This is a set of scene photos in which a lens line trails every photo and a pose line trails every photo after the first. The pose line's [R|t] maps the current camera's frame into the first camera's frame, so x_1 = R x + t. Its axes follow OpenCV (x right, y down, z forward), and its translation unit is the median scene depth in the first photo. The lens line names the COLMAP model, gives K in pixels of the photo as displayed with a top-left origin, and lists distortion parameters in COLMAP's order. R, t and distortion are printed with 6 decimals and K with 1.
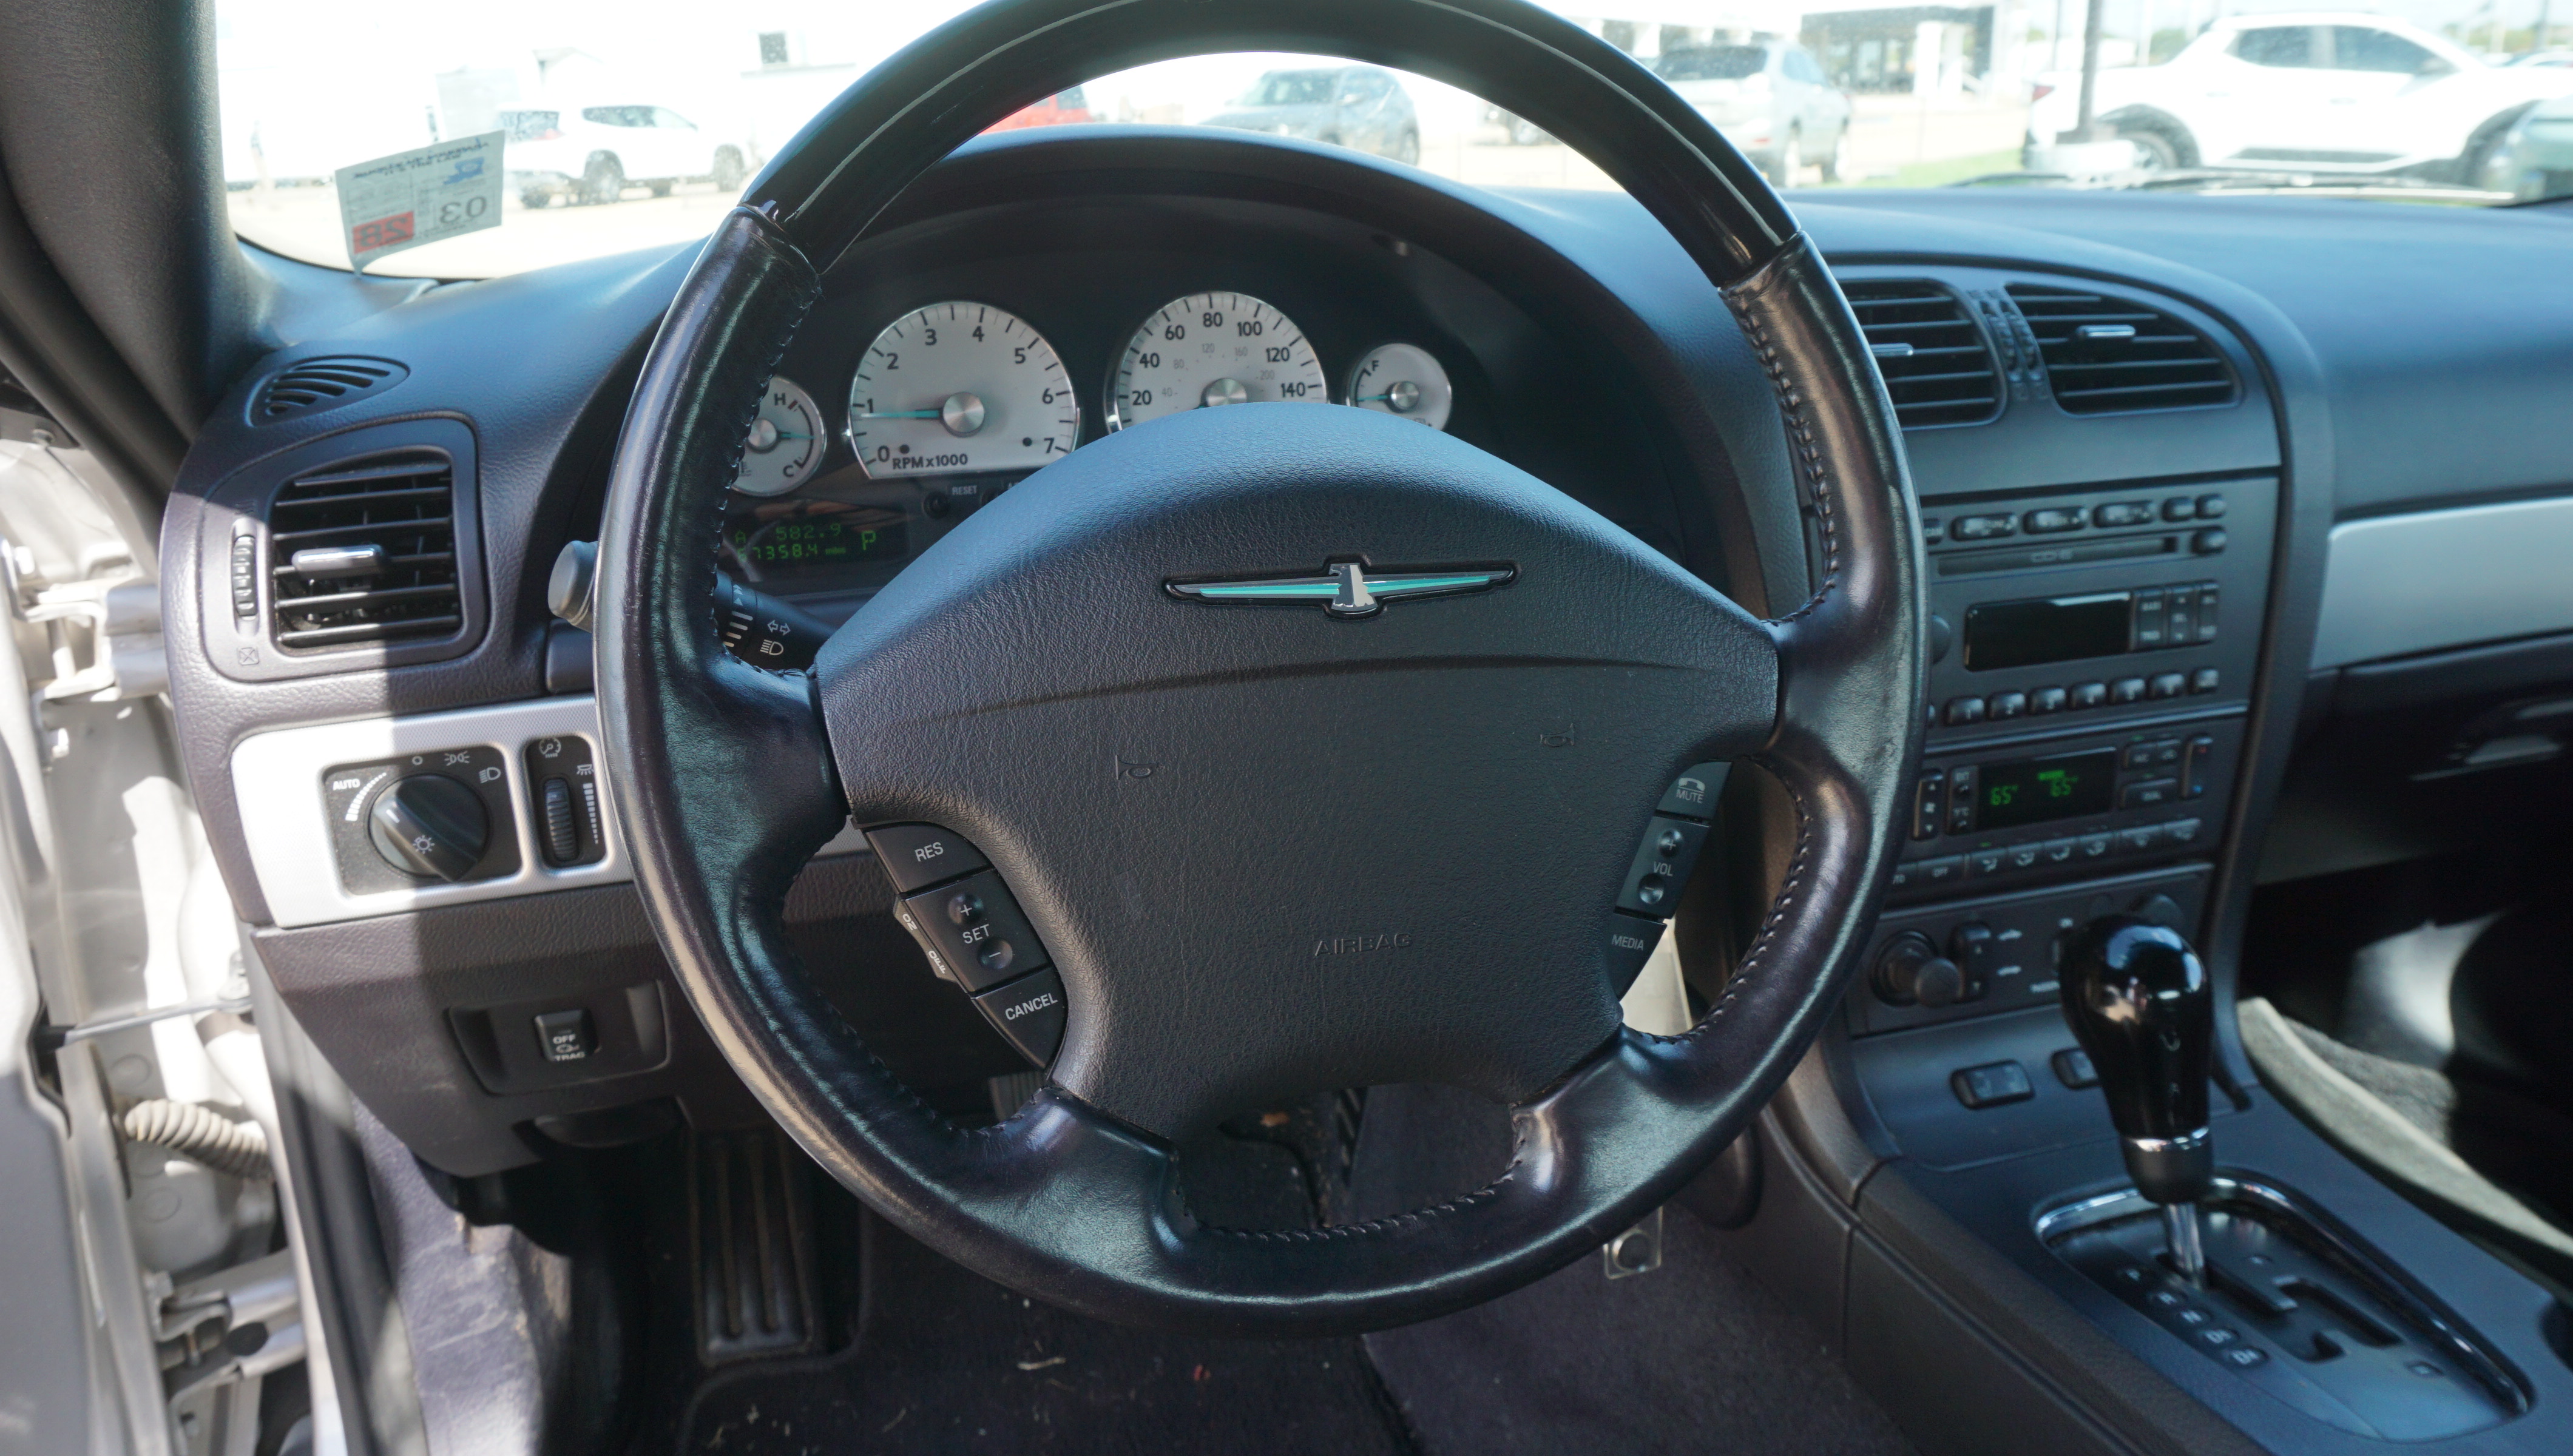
lens RADIAL K [[1737.2, 0, 1289.9], [0, 1737.2, 723.9], [0, 0, 1]] dist [-0.058780, 0.048869]
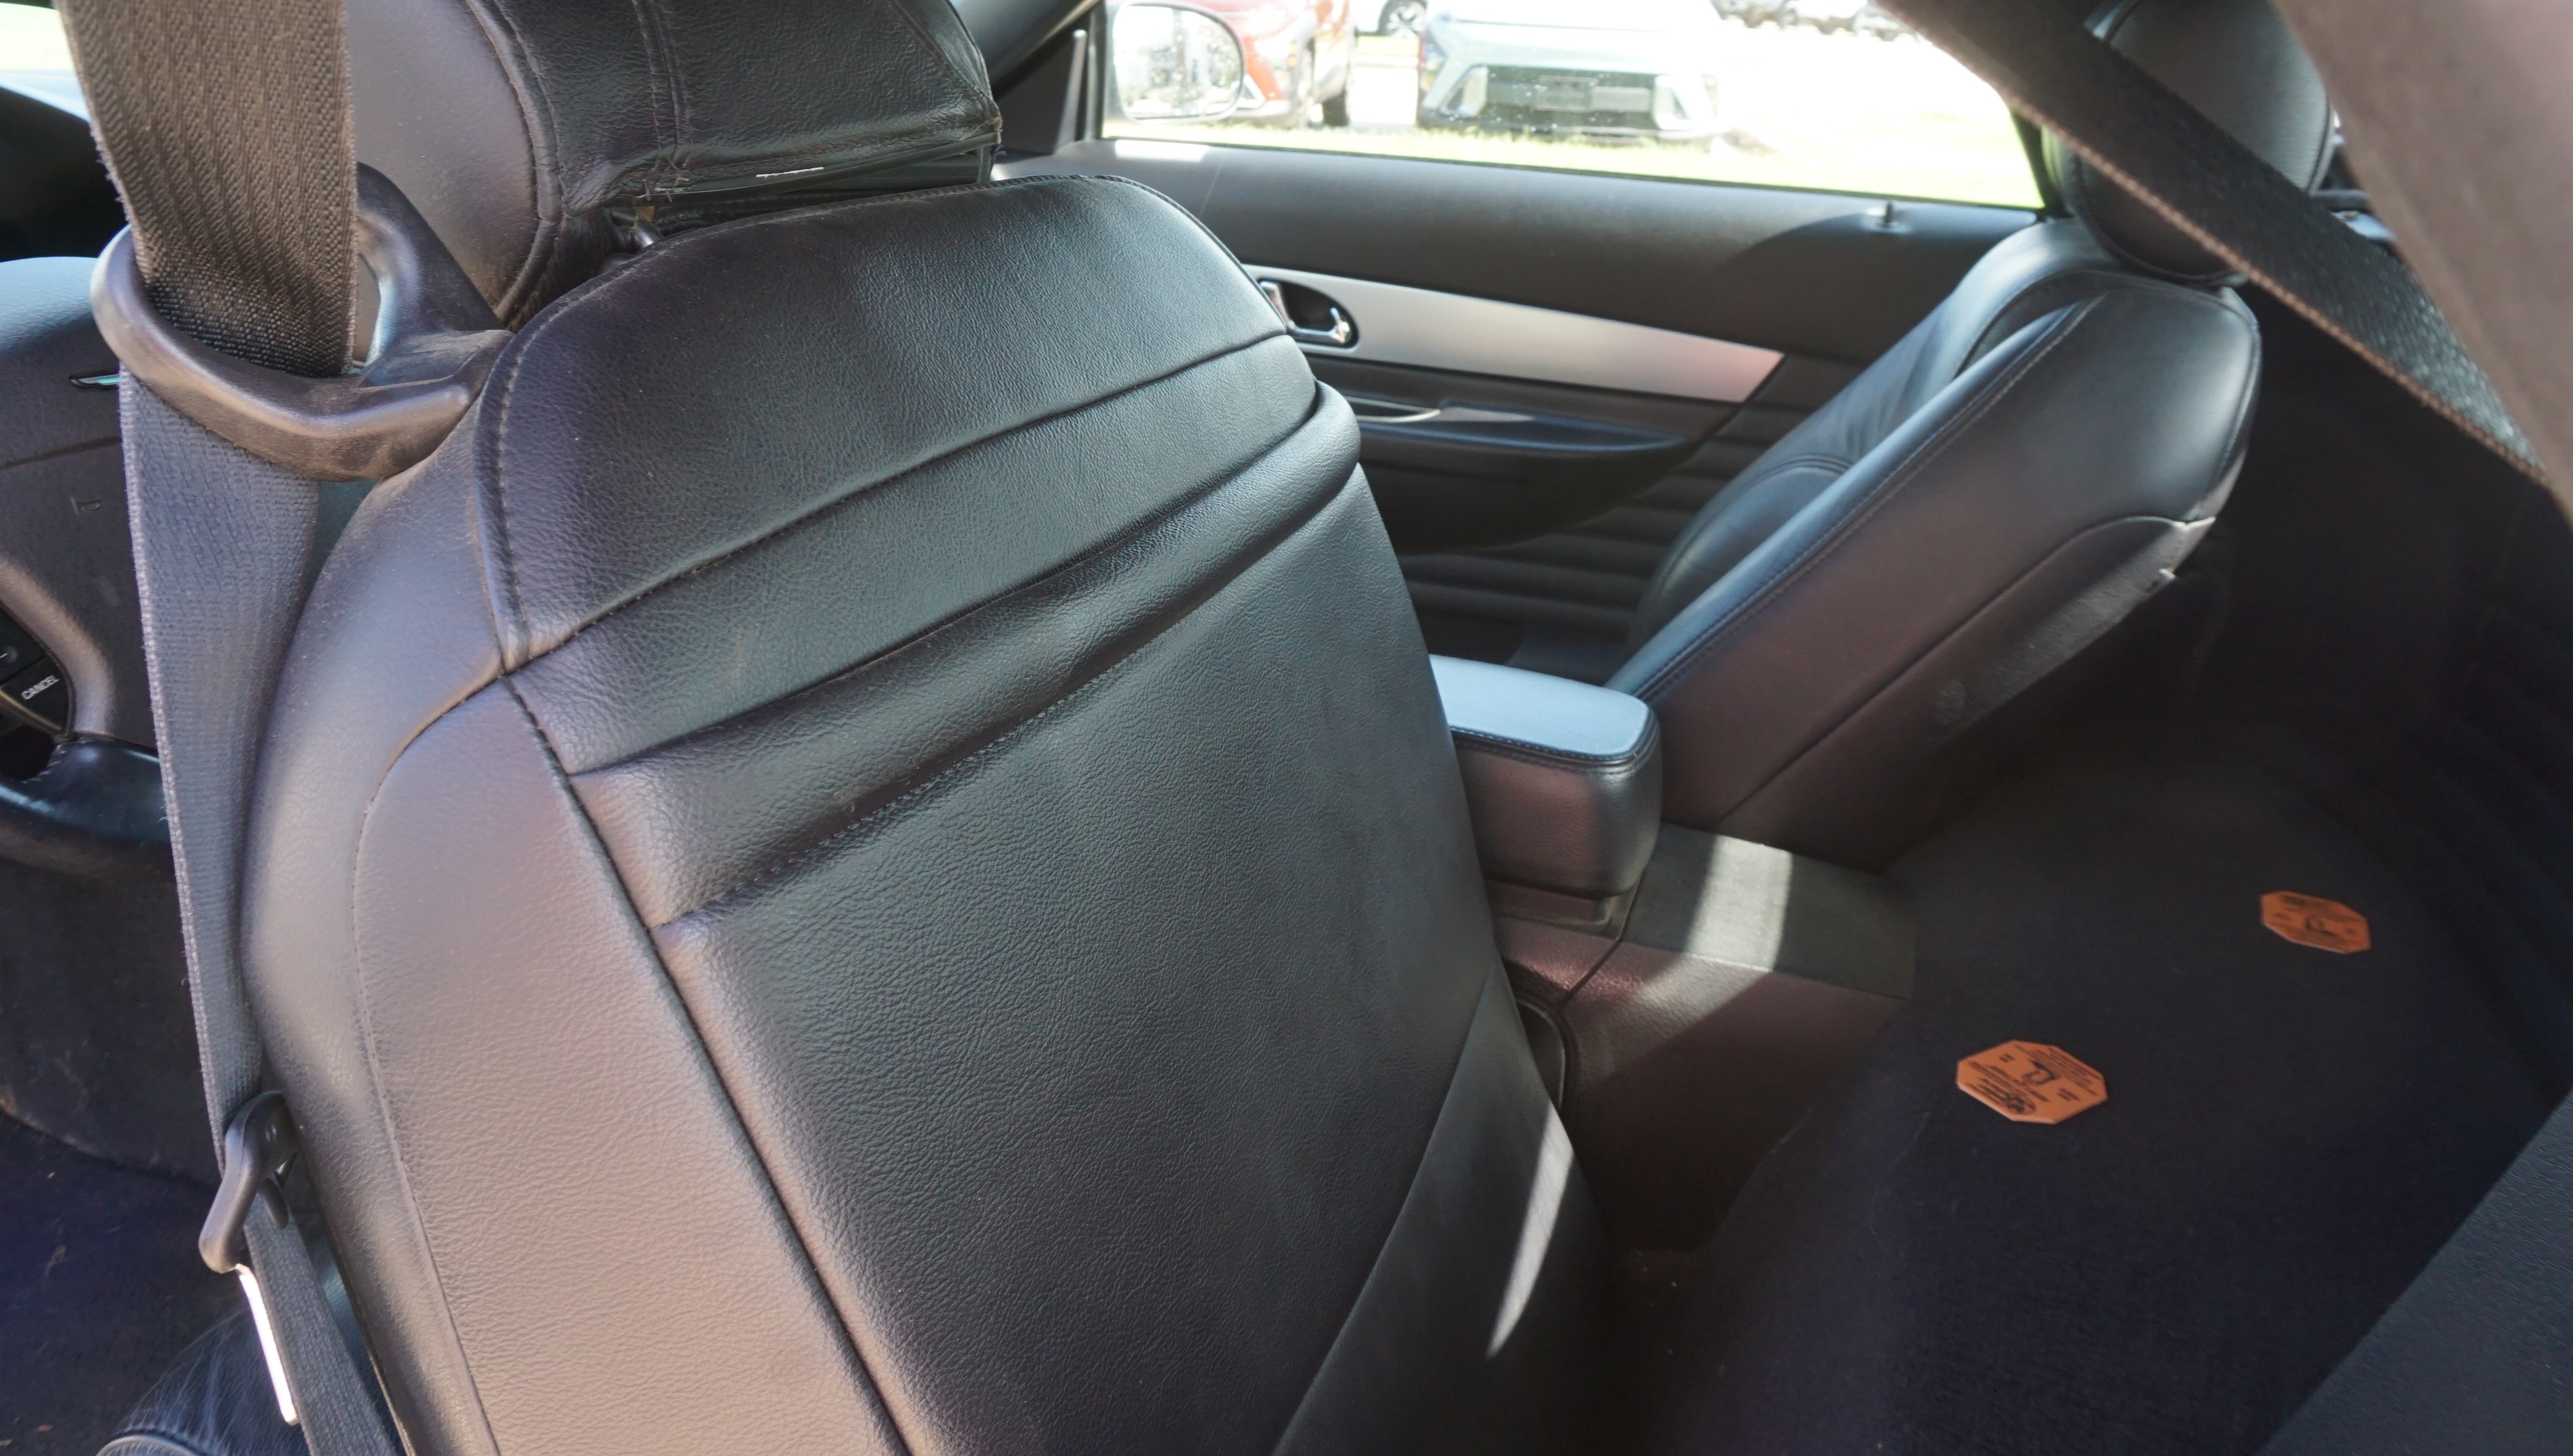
lens RADIAL K [[1737.5, 0, 1294.1], [0, 1737.5, 725.7], [0, 0, 1]] dist [-0.093321, 0.071792]
pose [[0.583369, -0.262475, 0.768627, -0.384208], [0.197609, 0.963774, 0.179135, 0.091937], [-0.787801, 0.047386, 0.614104, -0.420119]]
